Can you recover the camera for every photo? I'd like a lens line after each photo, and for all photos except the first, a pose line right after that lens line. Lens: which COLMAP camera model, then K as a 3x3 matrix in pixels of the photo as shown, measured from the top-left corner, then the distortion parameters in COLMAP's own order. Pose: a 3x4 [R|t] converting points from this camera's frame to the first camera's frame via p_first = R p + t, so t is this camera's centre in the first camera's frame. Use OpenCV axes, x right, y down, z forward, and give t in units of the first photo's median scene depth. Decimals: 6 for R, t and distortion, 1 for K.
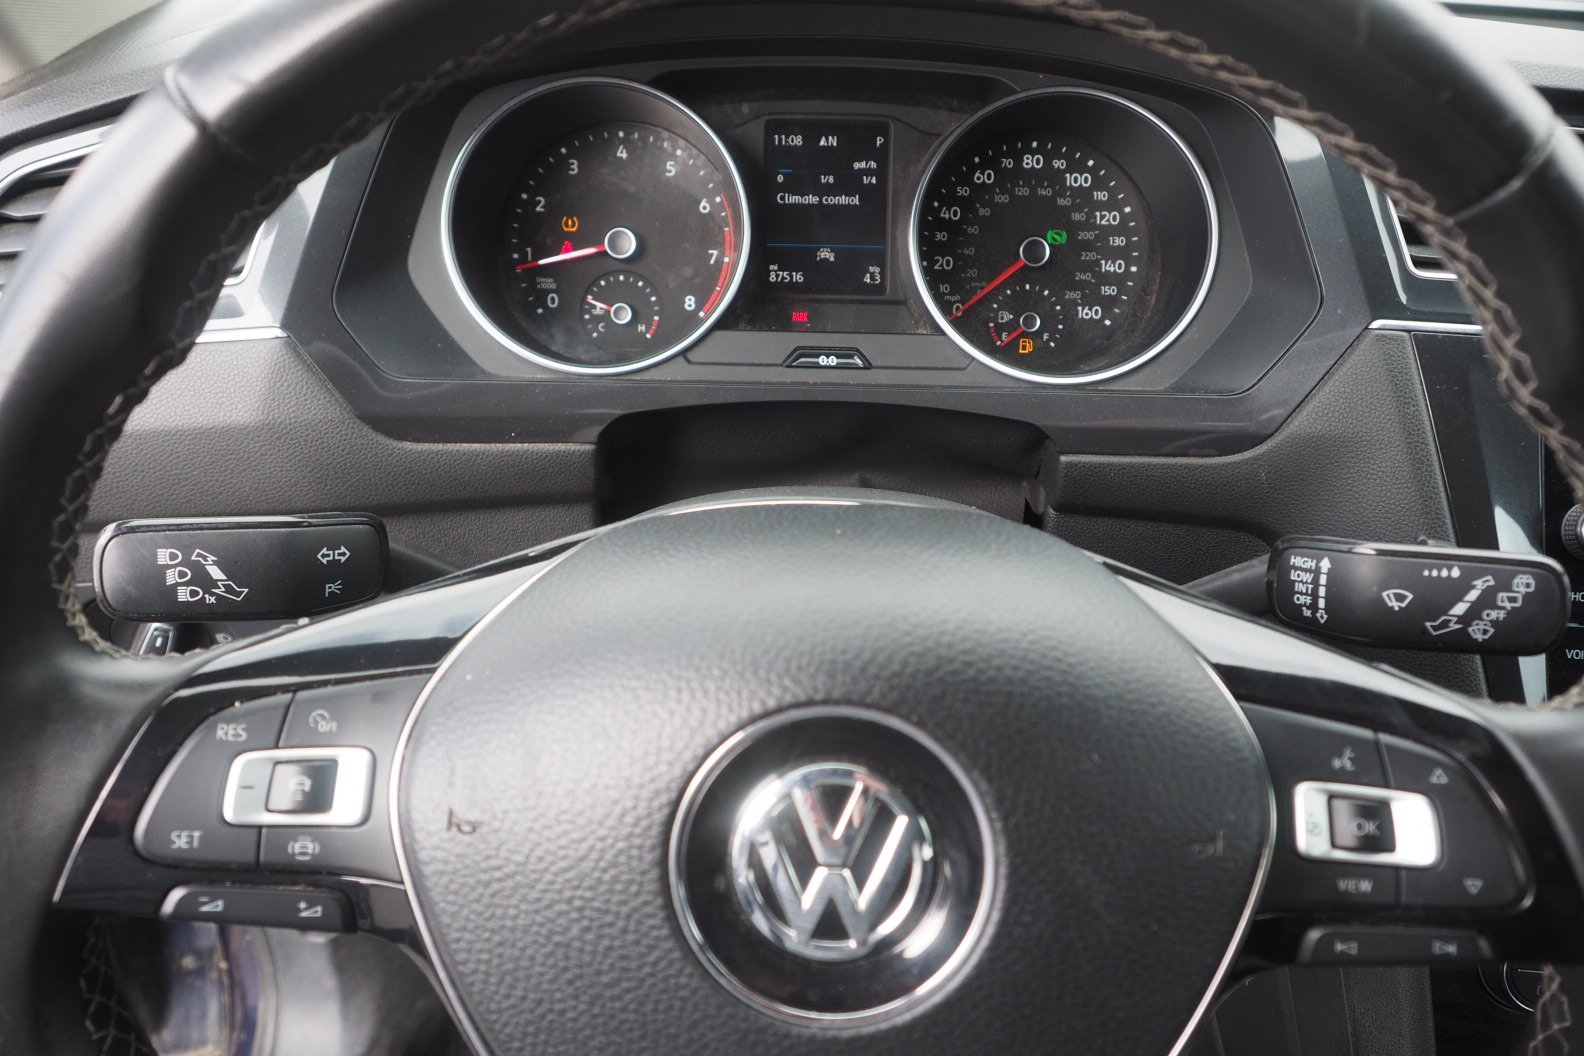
lens RADIAL K [[1107.8, 0, 797.7], [0, 1107.8, 507.9], [0, 0, 1]] dist [-0.034720, -0.000493]
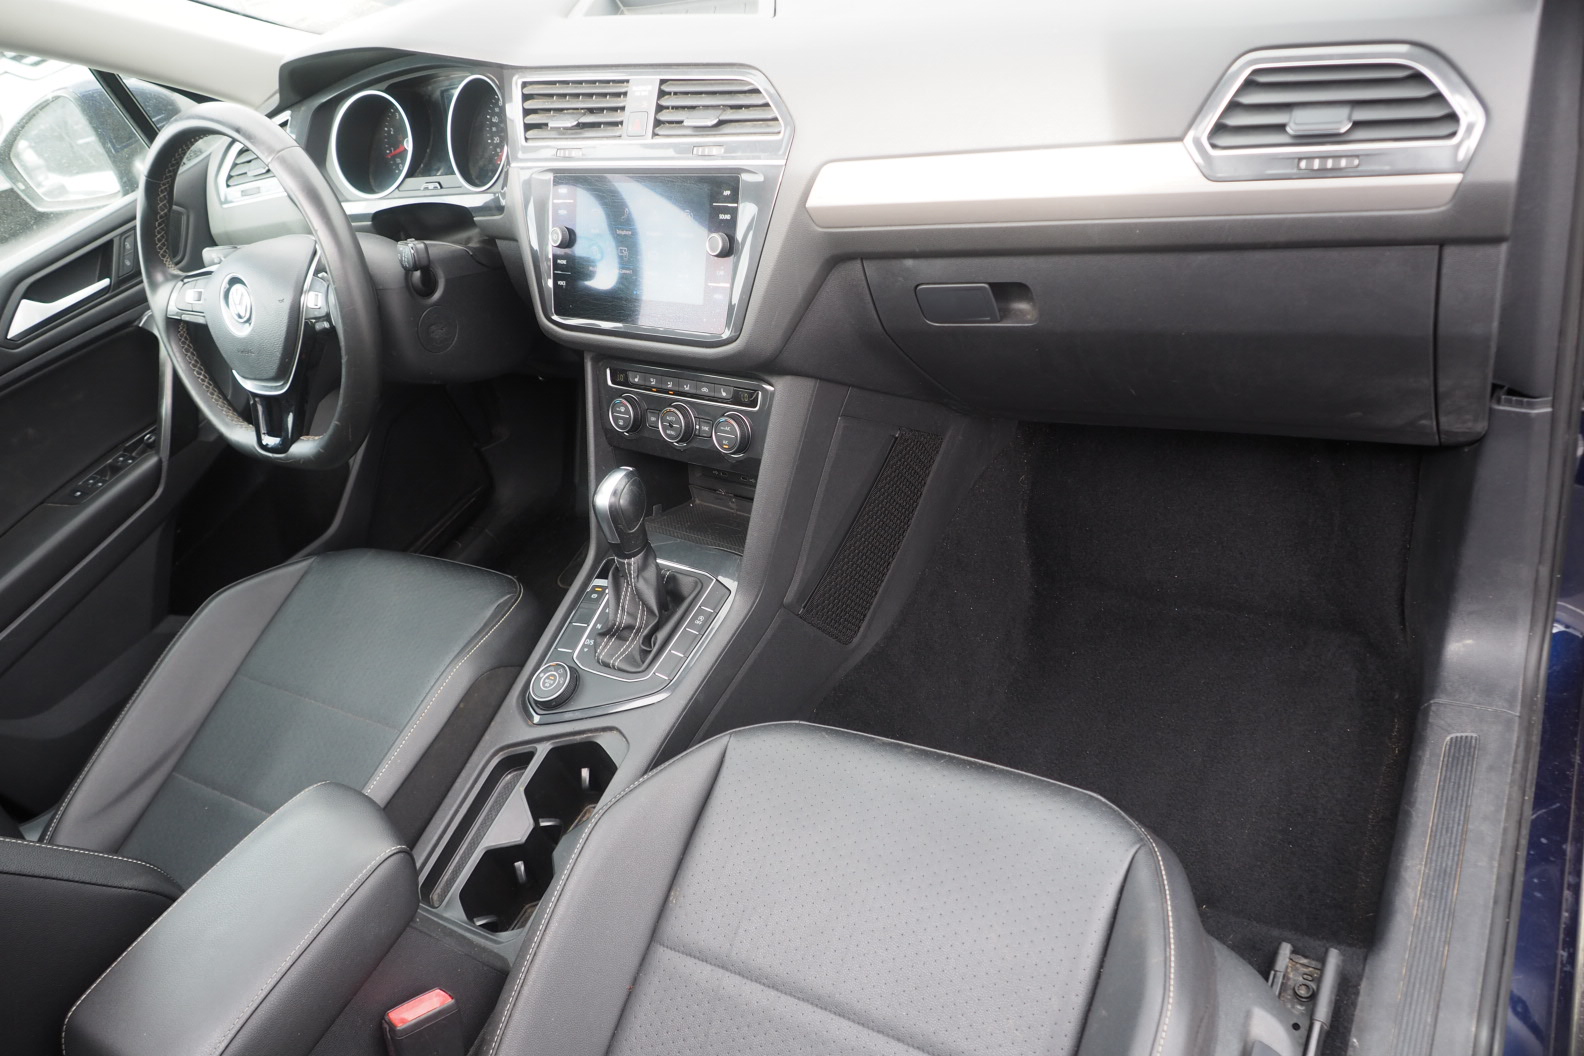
lens RADIAL K [[1103.5, 0, 792.0], [0, 1103.5, 528.0], [0, 0, 1]] dist [-0.022869, -0.000877]
pose [[0.833251, 0.104362, -0.542956, 2.179627], [0.020445, 0.975537, 0.218884, 0.109887], [0.552517, -0.193486, 0.810733, -0.847109]]
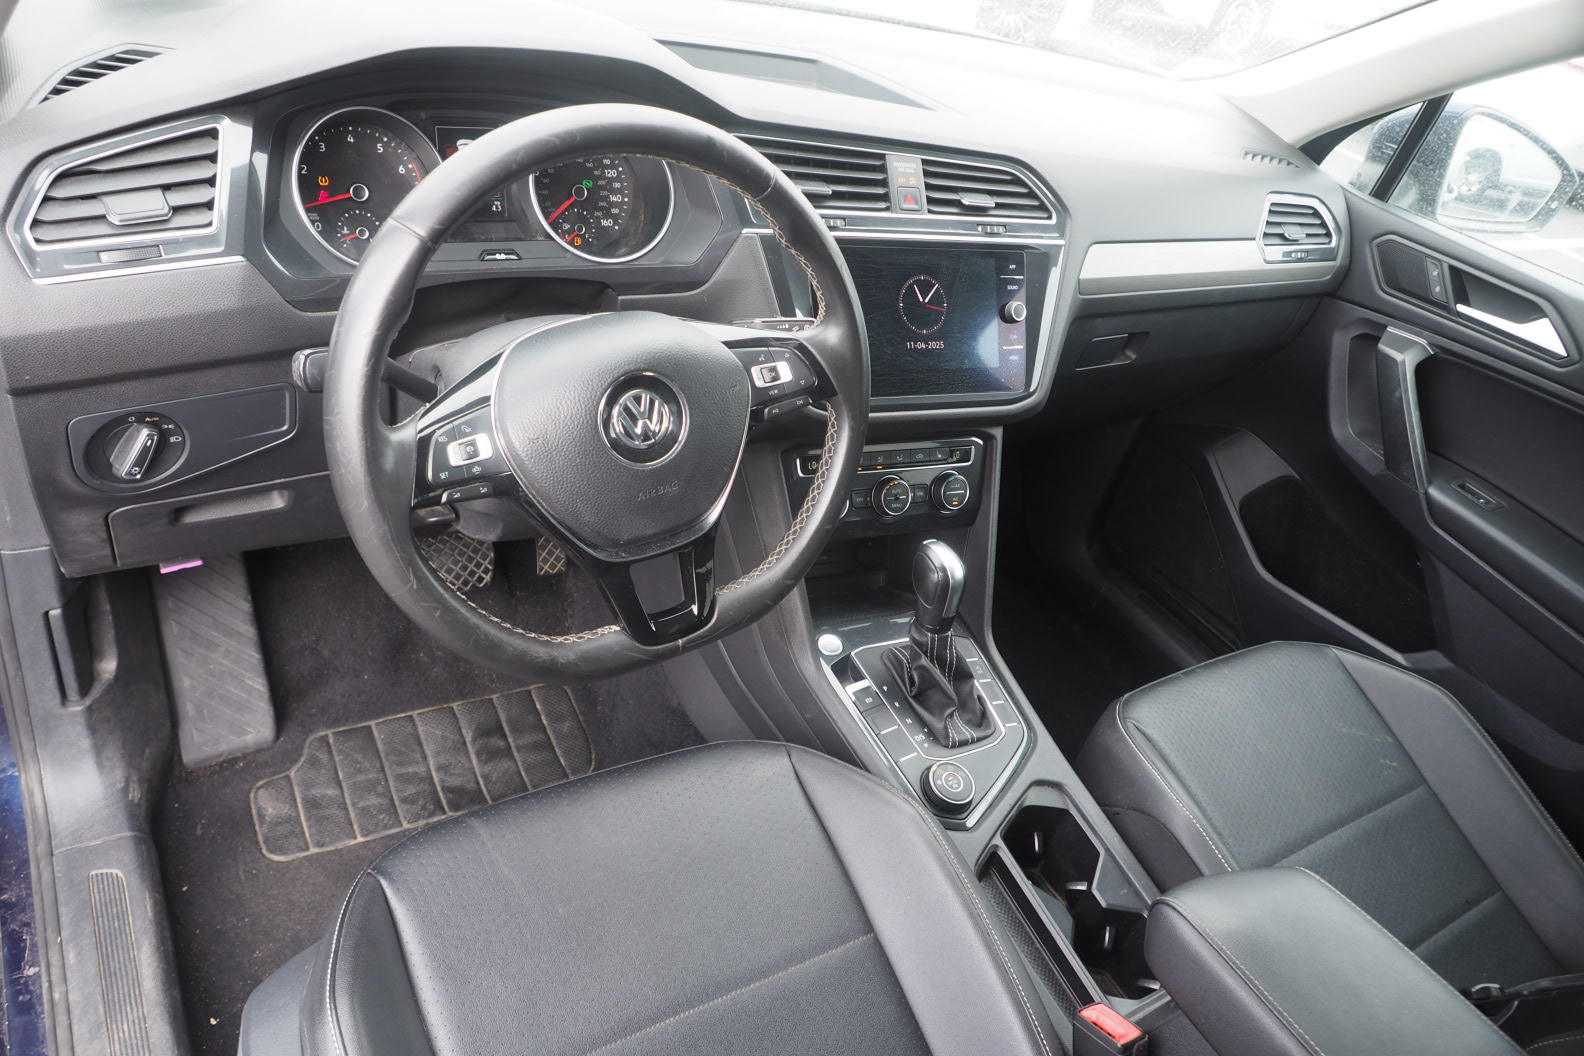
lens RADIAL K [[1121.7, 0, 792.0], [0, 1121.7, 528.0], [0, 0, 1]] dist [-0.032730, -0.003464]
pose [[0.838917, -0.171318, 0.516593, -0.586048], [0.090741, 0.979909, 0.177609, 0.032010], [-0.536642, -0.102123, 0.837608, -0.905654]]
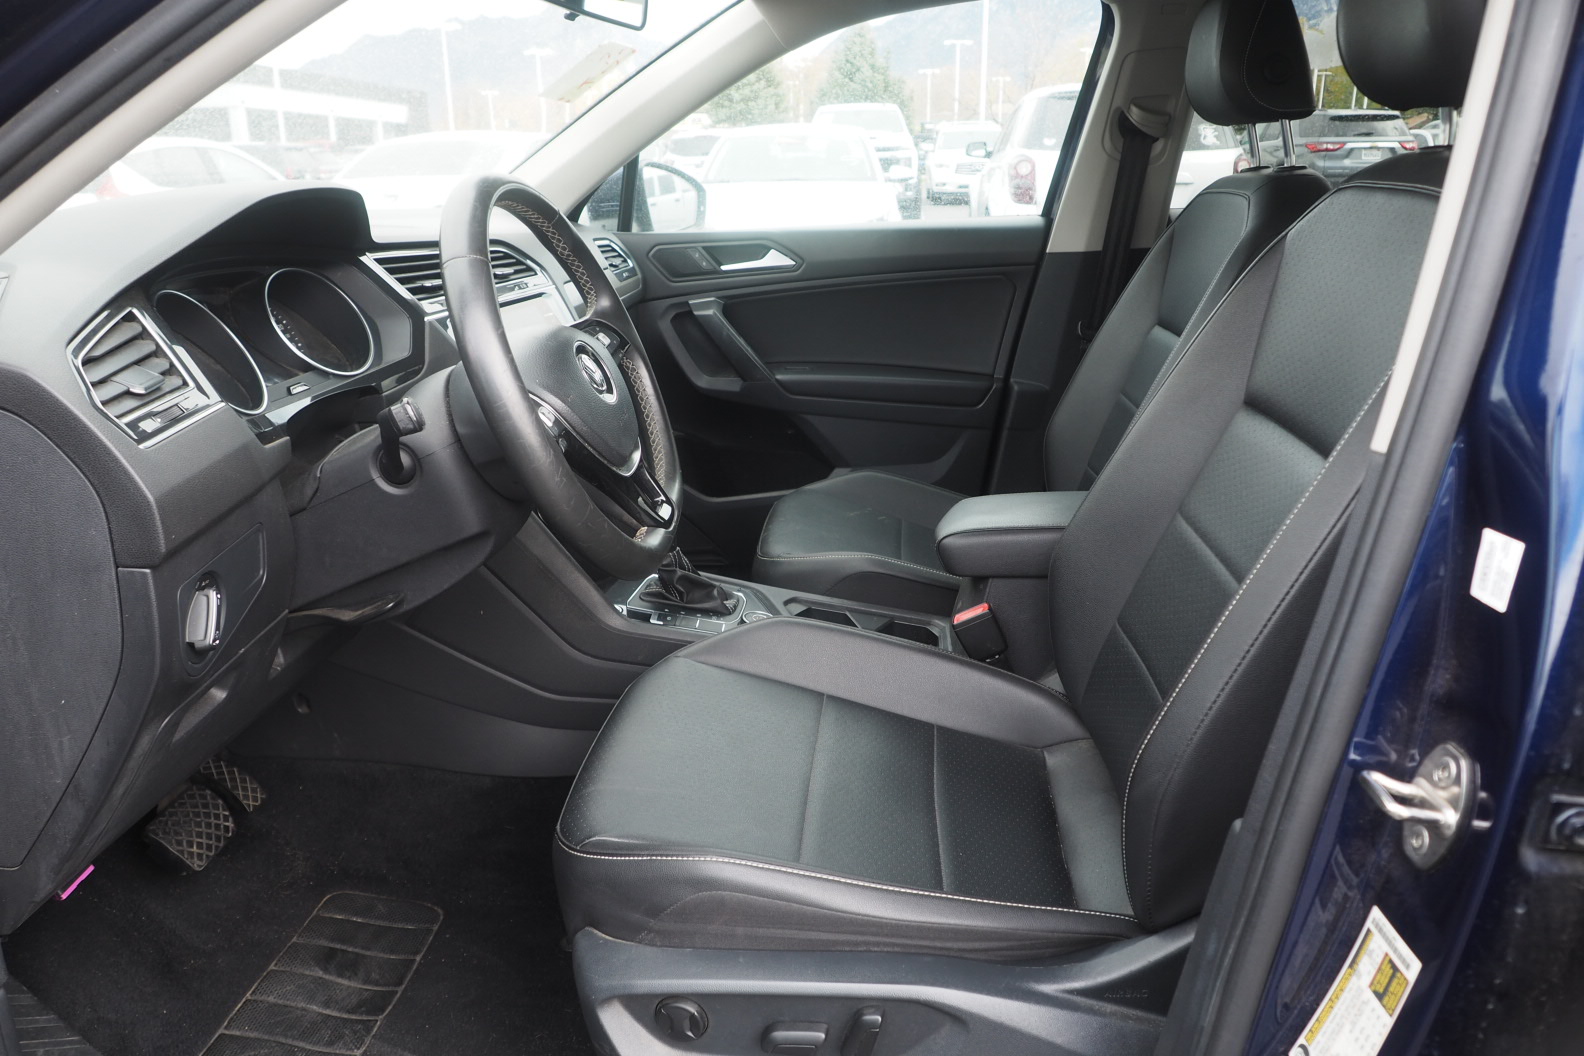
lens RADIAL K [[1121.7, 0, 792.0], [0, 1121.7, 528.0], [0, 0, 1]] dist [-0.032730, -0.003464]
pose [[0.074738, -0.320403, 0.944328, -1.917494], [0.512776, 0.824534, 0.239174, 0.063355], [-0.855263, 0.466353, 0.225919, -0.201860]]
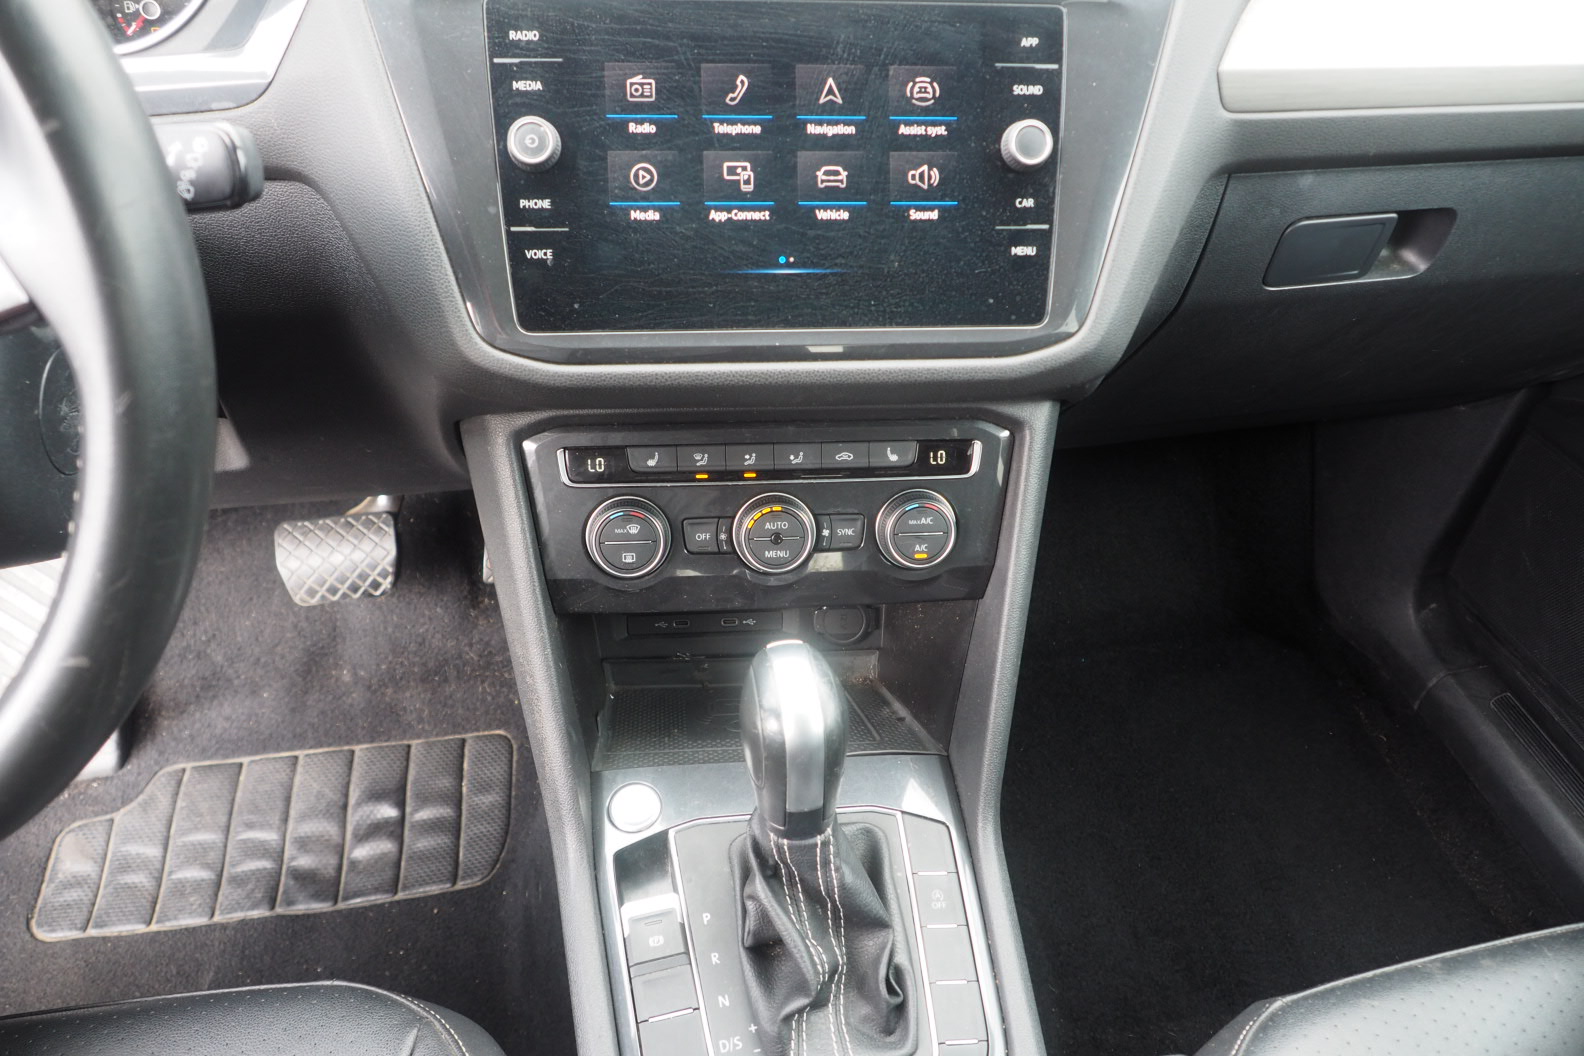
lens RADIAL K [[1121.7, 0, 792.0], [0, 1121.7, 528.0], [0, 0, 1]] dist [-0.032730, -0.003464]
pose [[0.980072, -0.115736, 0.161443, 0.588813], [0.084707, 0.978636, 0.187342, 0.171924], [-0.179676, -0.169933, 0.968937, -0.216486]]
